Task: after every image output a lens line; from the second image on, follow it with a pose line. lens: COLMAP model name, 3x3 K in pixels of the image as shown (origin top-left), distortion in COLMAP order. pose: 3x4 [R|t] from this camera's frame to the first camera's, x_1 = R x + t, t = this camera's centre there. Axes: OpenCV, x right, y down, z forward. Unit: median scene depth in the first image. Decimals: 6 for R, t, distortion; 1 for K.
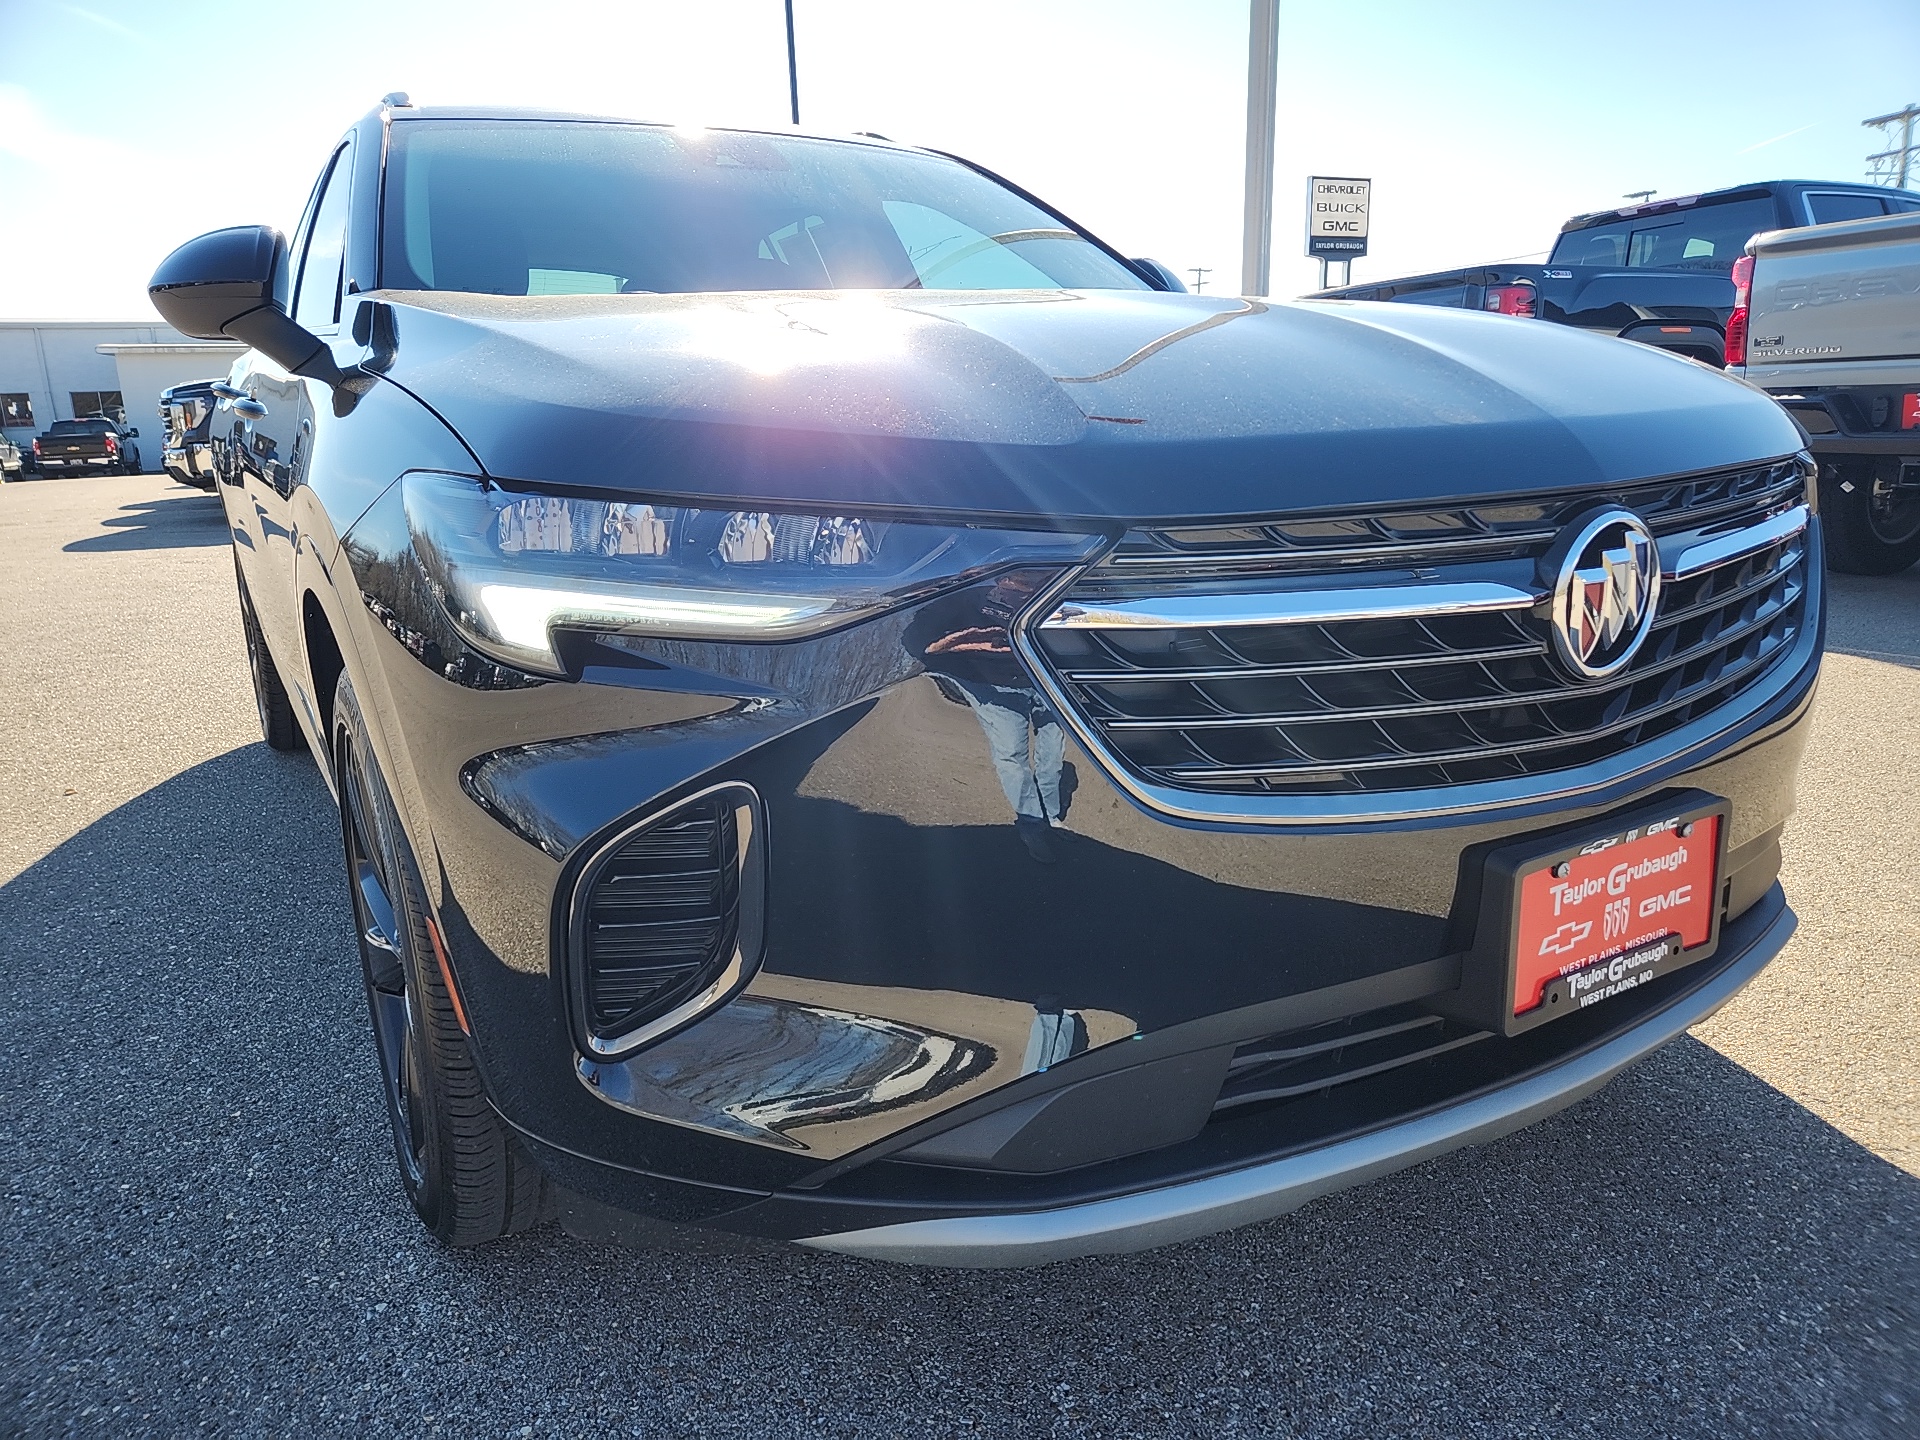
lens RADIAL K [[1308.4, 0, 960.0], [0, 1308.4, 720.0], [0, 0, 1]] dist [0.004252, 0.000579]
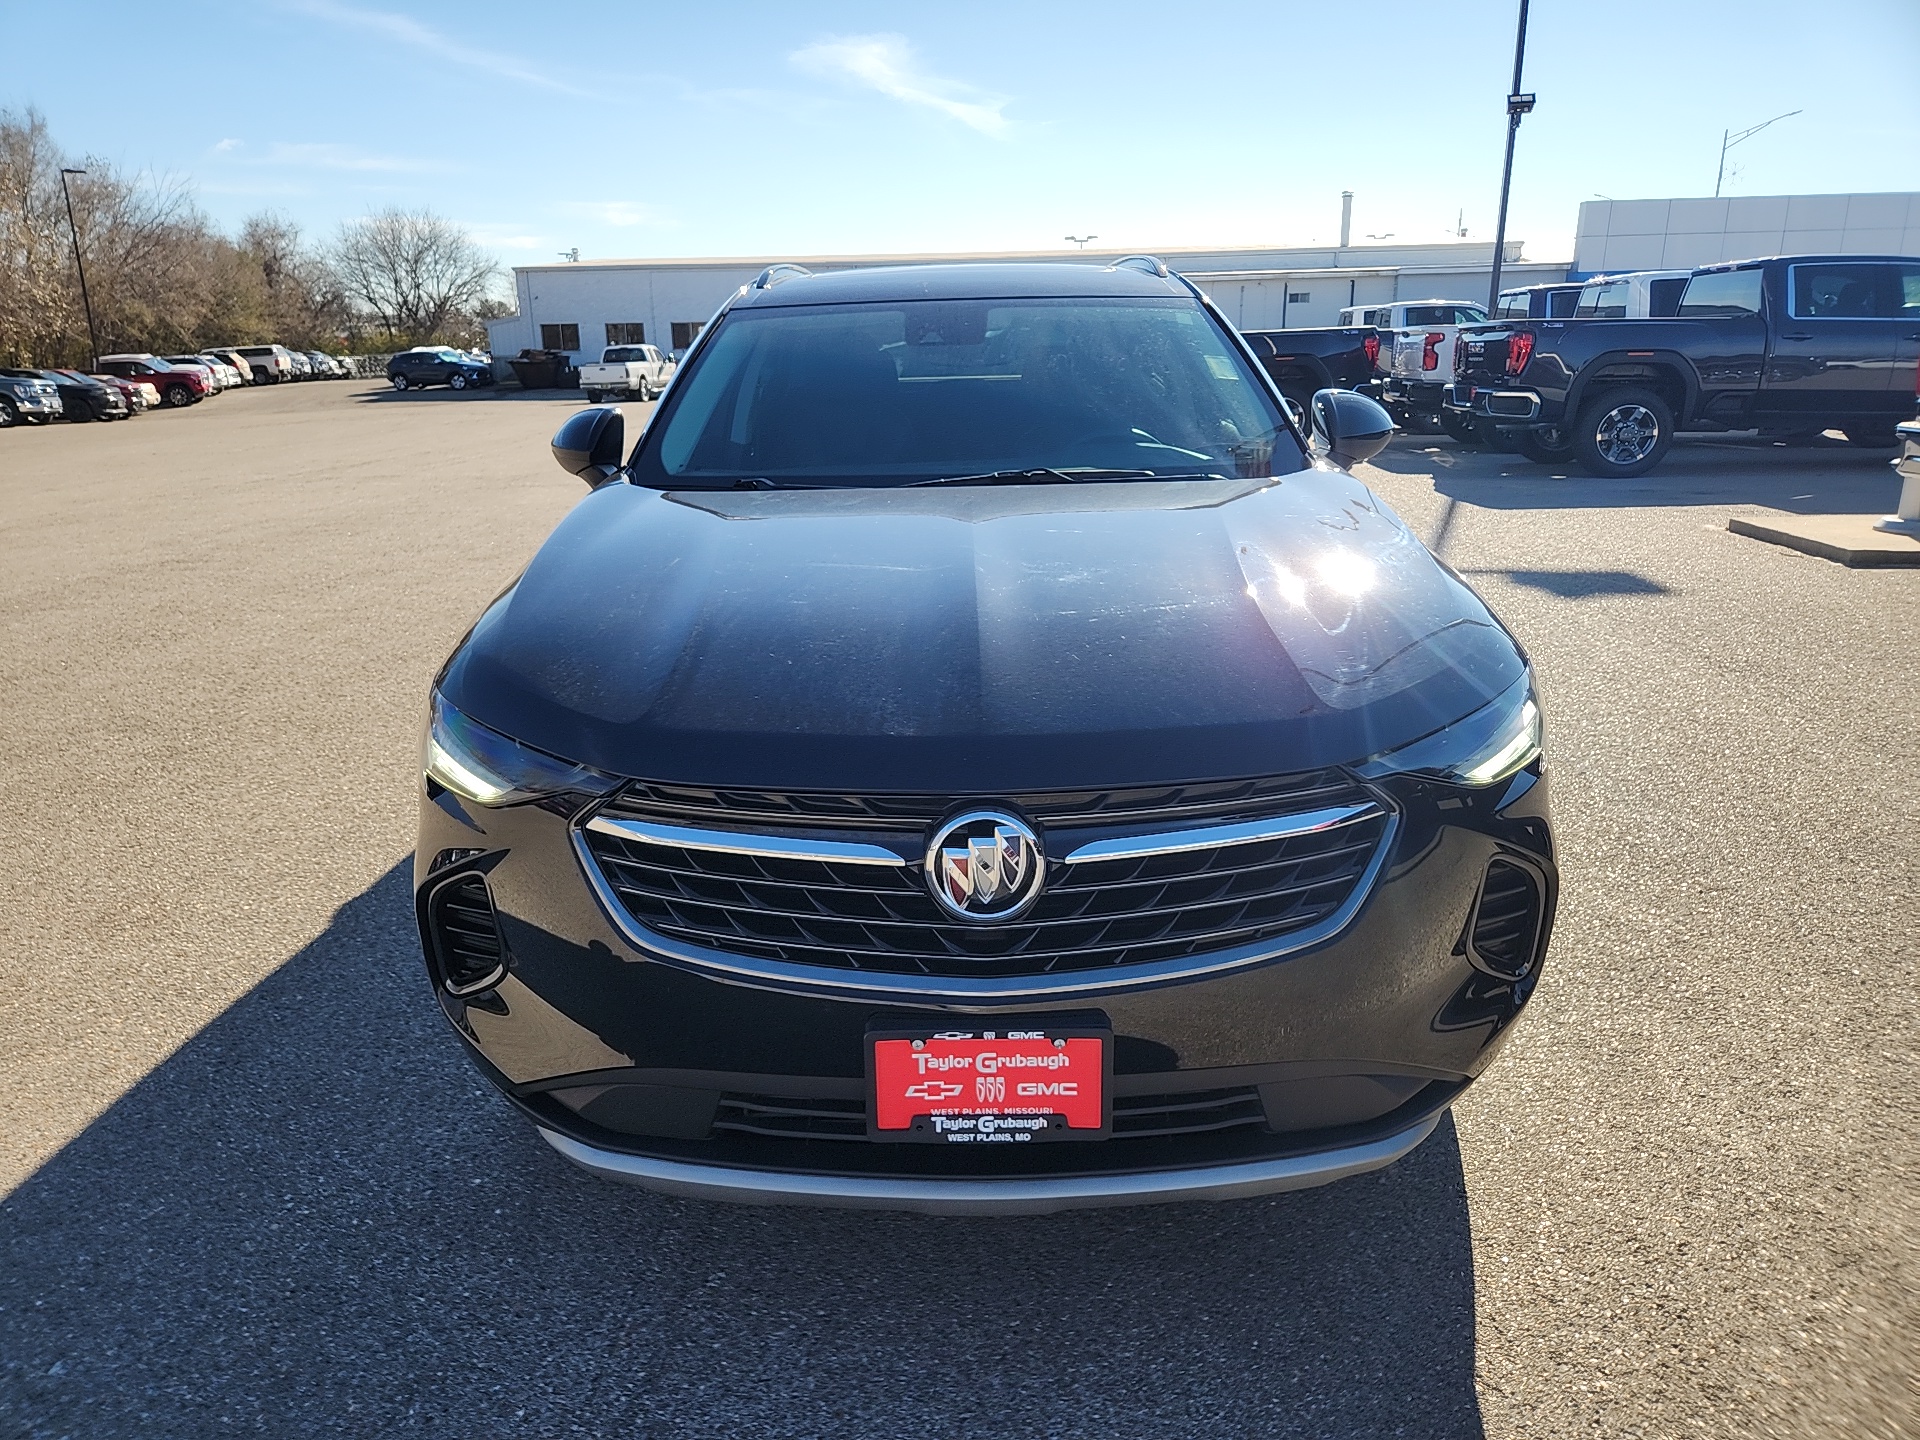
lens RADIAL K [[1308.4, 0, 960.0], [0, 1308.4, 720.0], [0, 0, 1]] dist [0.004252, 0.000579]
pose [[0.857815, 0.163858, -0.487139, 1.128264], [-0.137459, 0.986433, 0.089749, -0.372618], [0.495236, -0.010026, 0.868700, -0.238704]]
